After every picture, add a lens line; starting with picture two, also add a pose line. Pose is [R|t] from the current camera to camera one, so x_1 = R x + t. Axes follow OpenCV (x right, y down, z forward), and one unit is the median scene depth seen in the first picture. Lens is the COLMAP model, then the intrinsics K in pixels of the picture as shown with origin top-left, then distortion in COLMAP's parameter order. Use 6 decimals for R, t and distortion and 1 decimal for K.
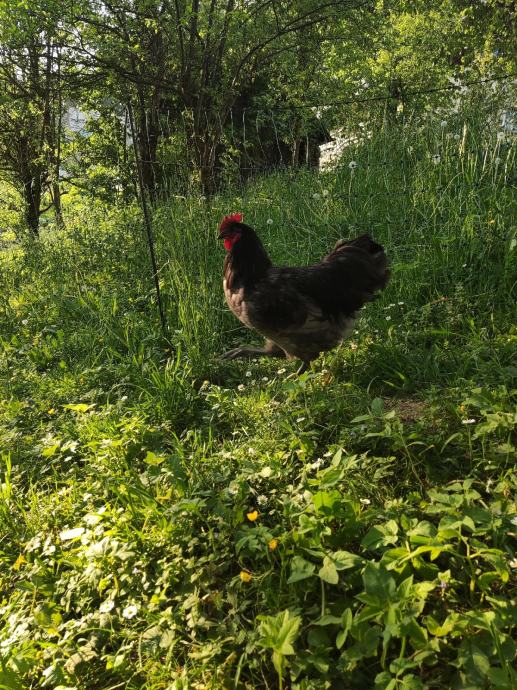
lens RADIAL K [[501.1, 0, 258.5], [0, 501.1, 345.0], [0, 0, 1]] dist [0.079393, -0.130551]
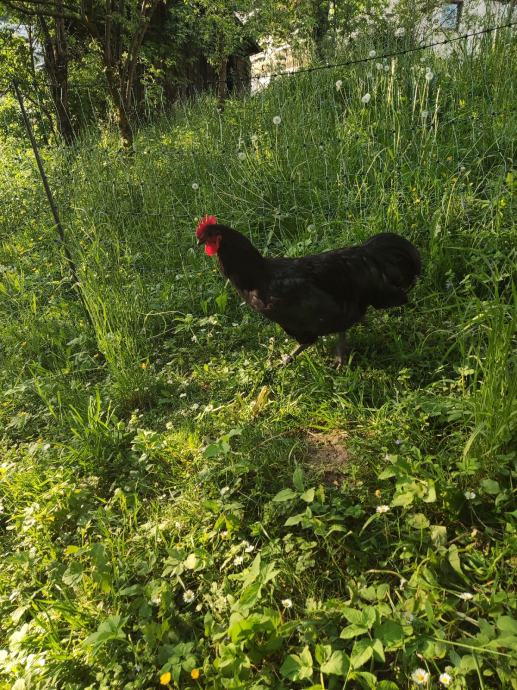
lens RADIAL K [[501.1, 0, 258.5], [0, 501.1, 345.0], [0, 0, 1]] dist [0.079393, -0.130551]
pose [[0.991671, -0.098637, 0.082818, 0.076917], [0.084229, 0.983133, 0.162343, -0.229131], [-0.097434, -0.154015, 0.983253, 0.058062]]
